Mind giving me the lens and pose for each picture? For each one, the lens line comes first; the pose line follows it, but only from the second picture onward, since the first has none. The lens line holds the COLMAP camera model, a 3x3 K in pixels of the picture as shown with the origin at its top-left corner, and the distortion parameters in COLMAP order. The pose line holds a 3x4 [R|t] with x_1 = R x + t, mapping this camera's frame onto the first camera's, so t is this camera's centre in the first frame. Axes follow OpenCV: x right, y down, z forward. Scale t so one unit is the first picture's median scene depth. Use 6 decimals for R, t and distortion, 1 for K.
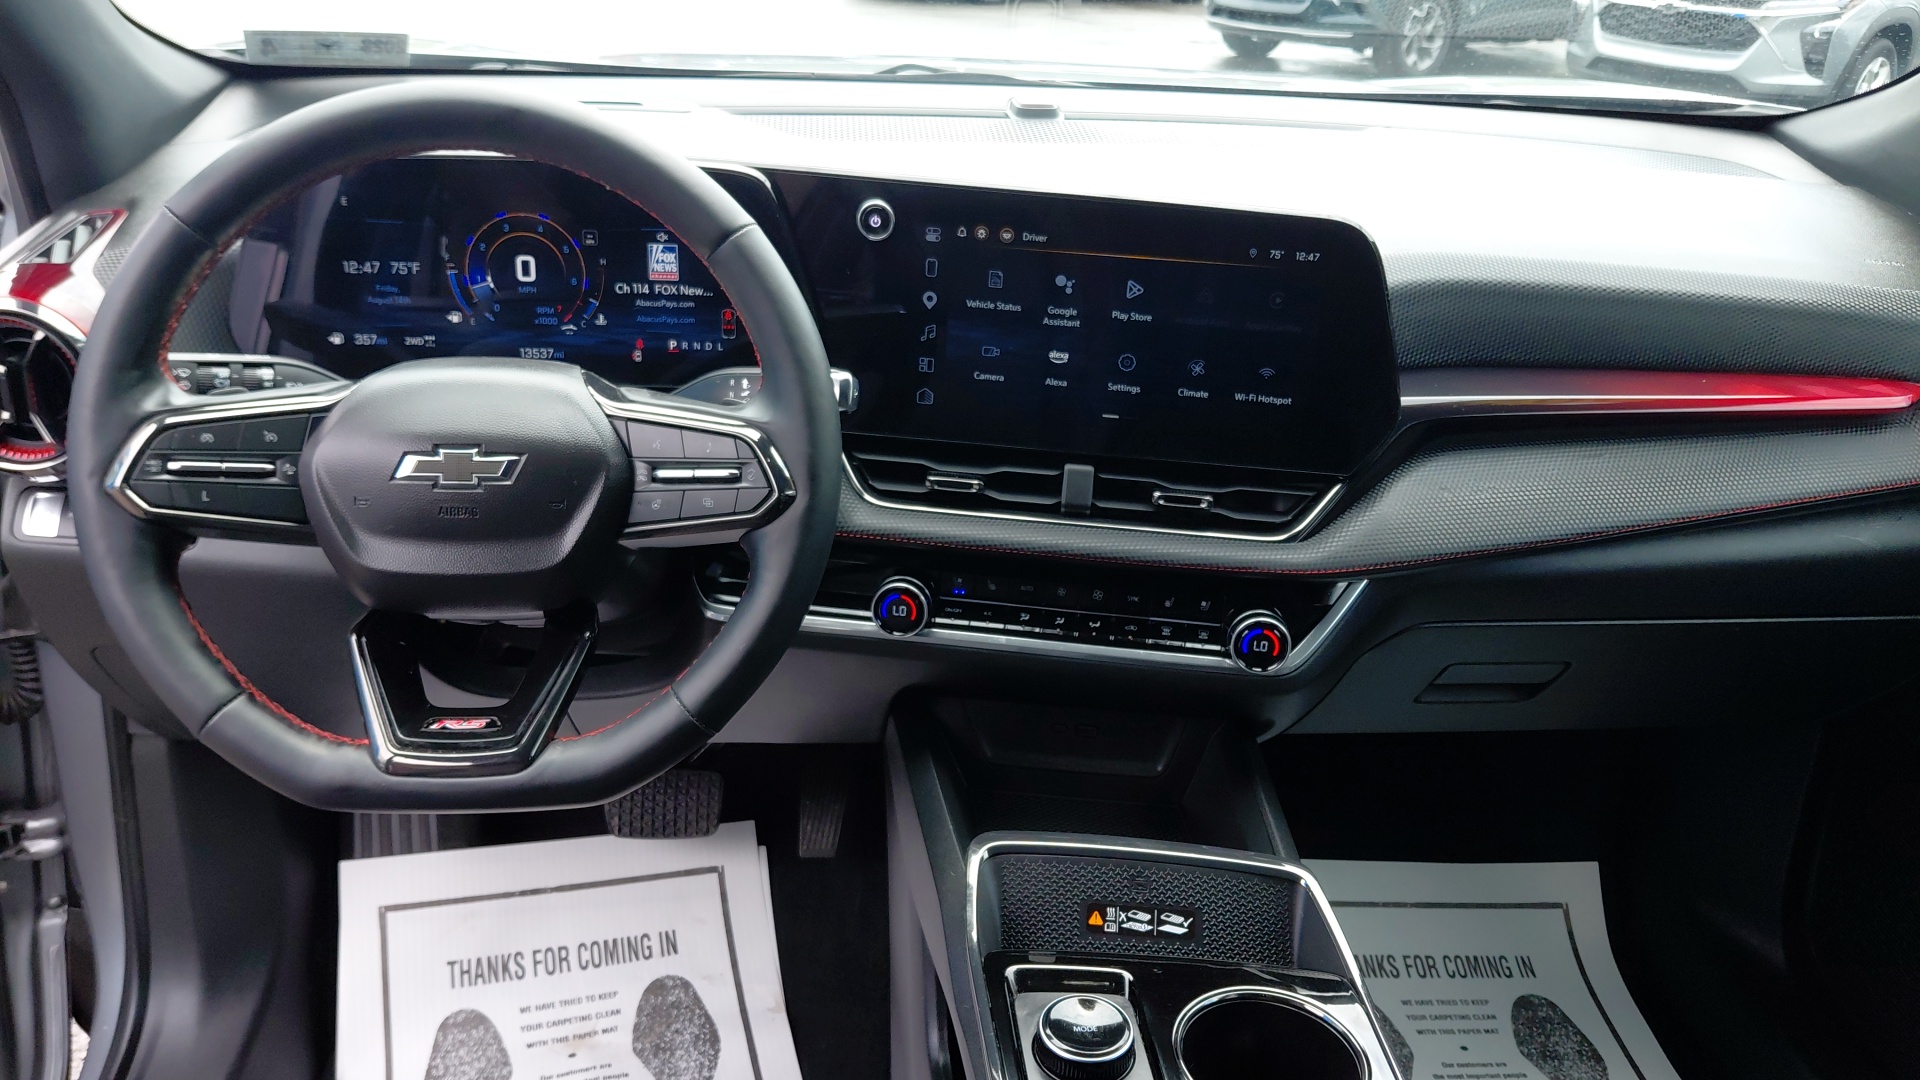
lens RADIAL K [[1429.1, 0, 960.0], [0, 1429.1, 540.0], [0, 0, 1]] dist [0.099586, -0.203470]
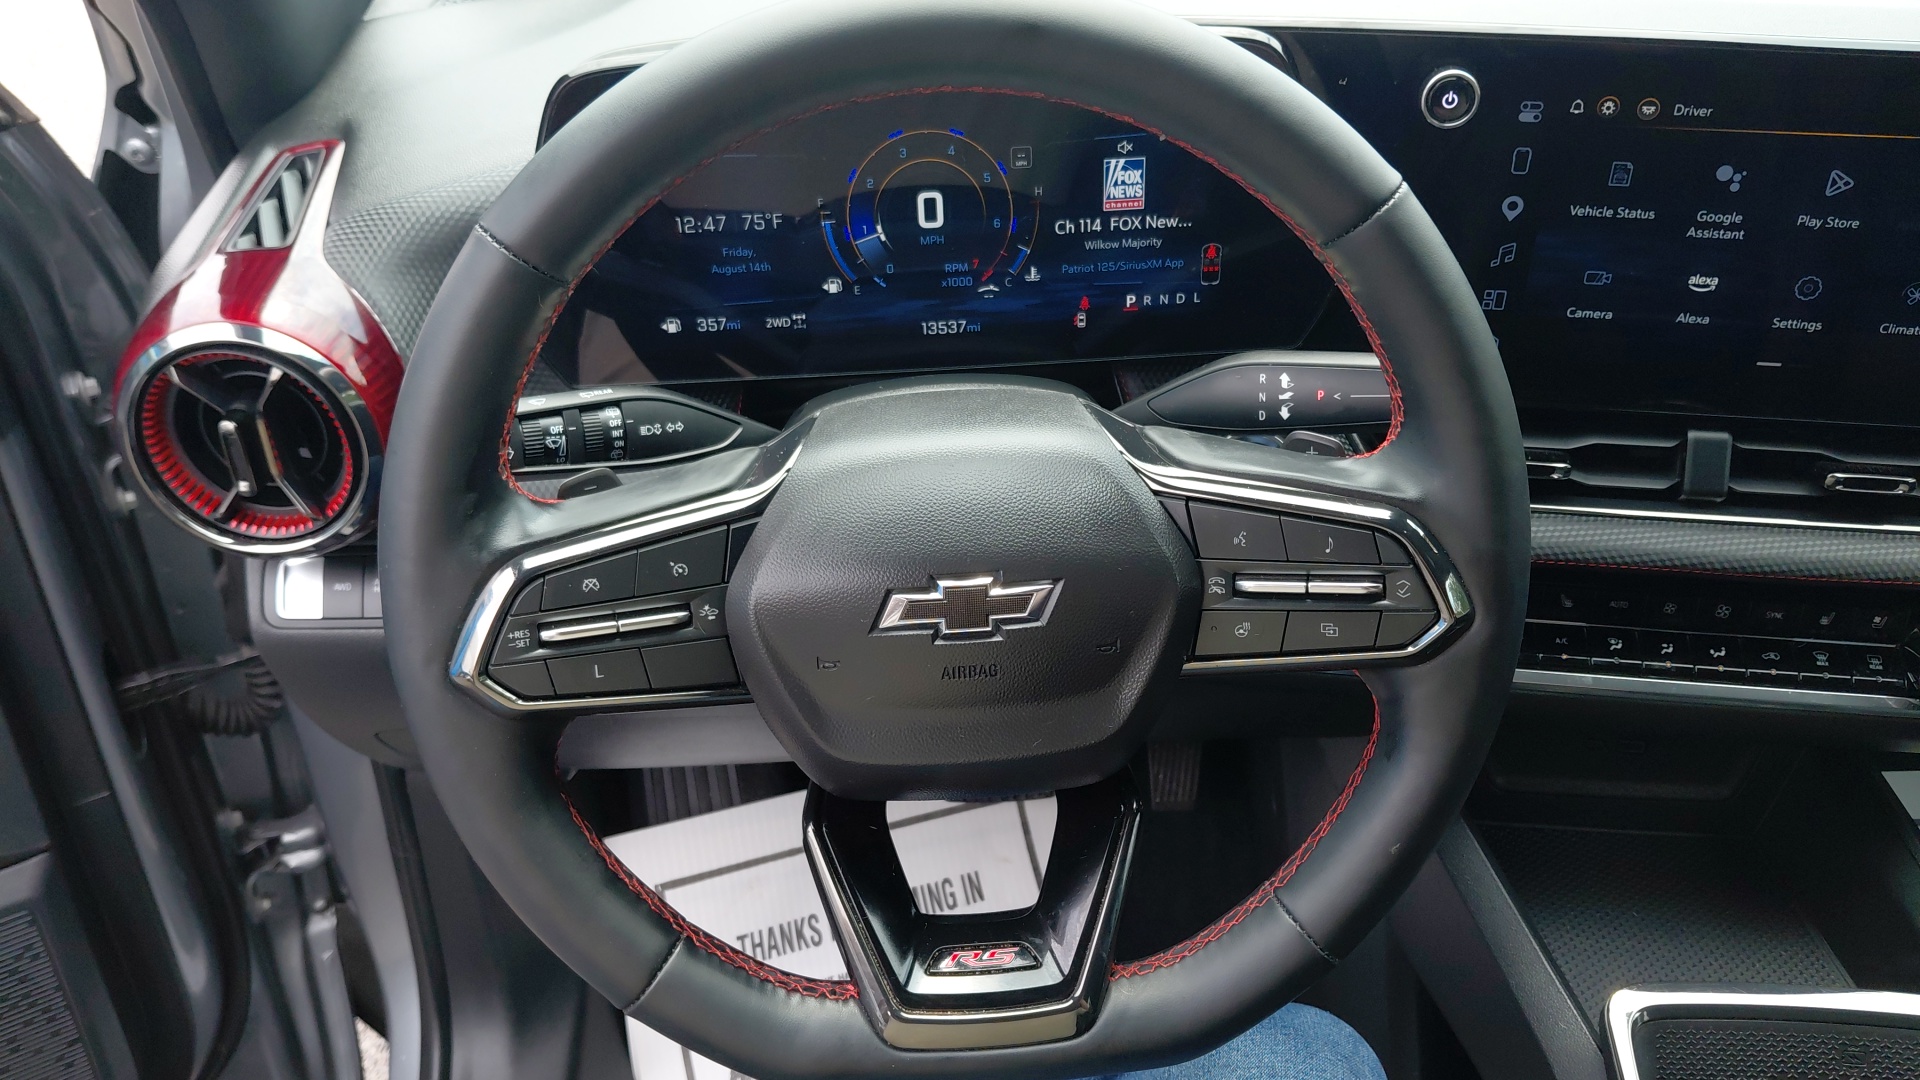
lens RADIAL K [[1429.1, 0, 960.0], [0, 1429.1, 540.0], [0, 0, 1]] dist [0.099586, -0.203470]
pose [[0.996401, -0.038828, -0.075344, -0.239214], [0.052768, 0.979796, 0.192914, -0.163729], [0.066331, -0.196195, 0.978319, 0.296437]]
